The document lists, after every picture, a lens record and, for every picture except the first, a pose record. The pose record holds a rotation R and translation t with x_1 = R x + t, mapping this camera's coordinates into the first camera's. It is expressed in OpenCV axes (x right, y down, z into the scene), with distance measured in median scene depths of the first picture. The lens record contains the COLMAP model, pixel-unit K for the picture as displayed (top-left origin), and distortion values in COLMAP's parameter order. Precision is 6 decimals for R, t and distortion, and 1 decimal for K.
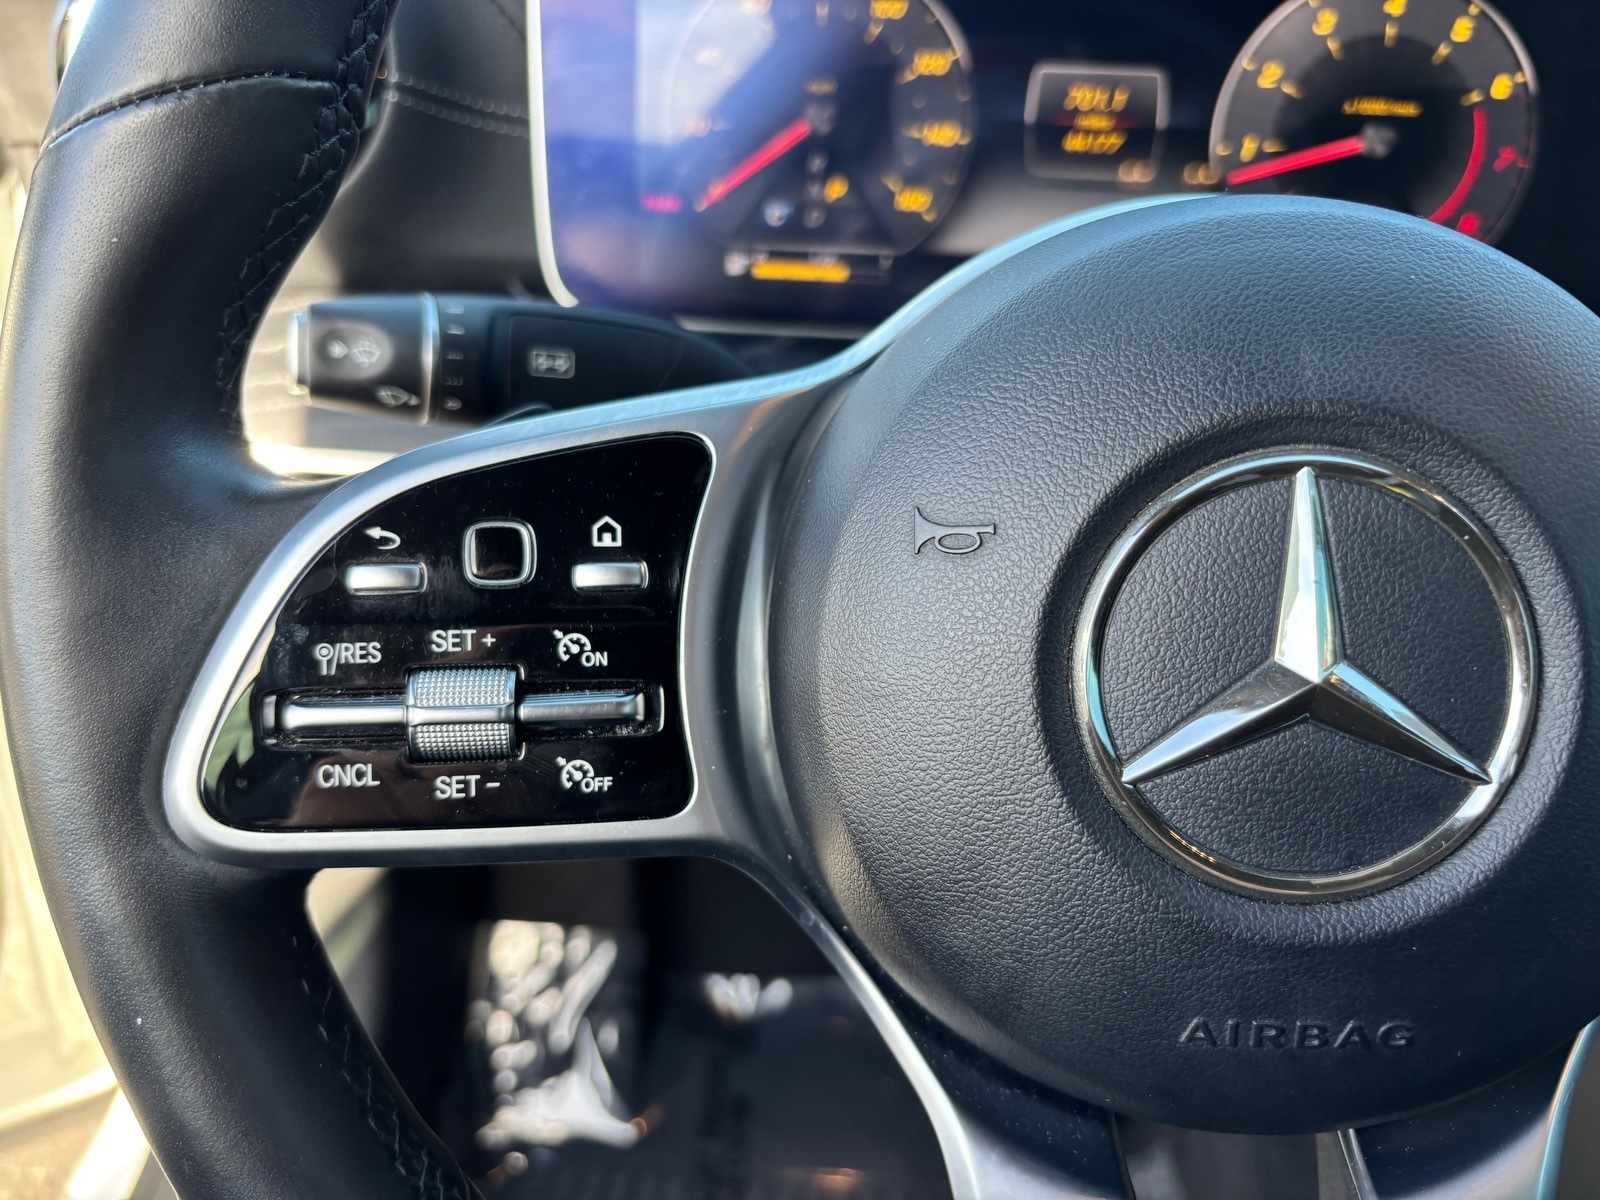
lens RADIAL K [[1264.0, 0, 800.0], [0, 1264.0, 600.0], [0, 0, 1]] dist [-0.025077, -0.009826]
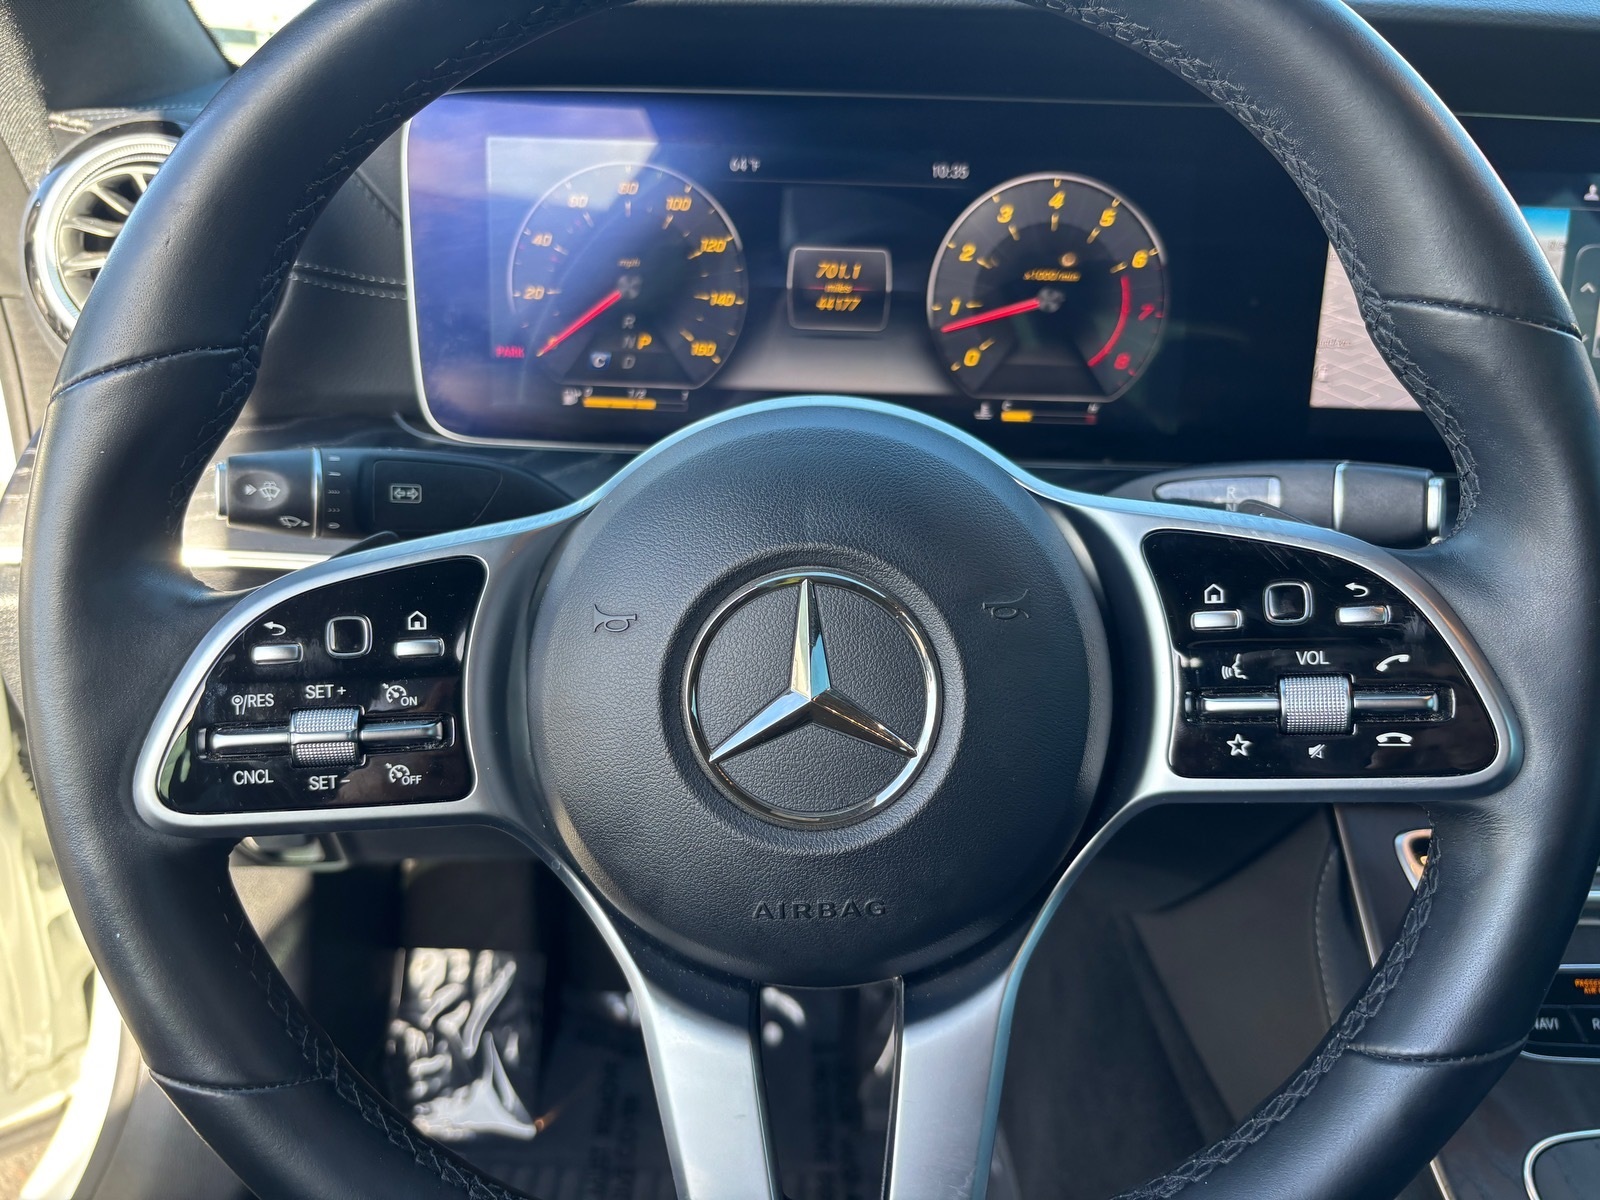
lens RADIAL K [[1234.7, 0, 800.0], [0, 1234.7, 600.0], [0, 0, 1]] dist [-0.012515, 0.006518]
pose [[0.998244, -0.022086, 0.054957, 0.244097], [0.024284, 0.998919, -0.039642, -0.006674], [-0.054022, 0.040907, 0.997701, -0.583853]]
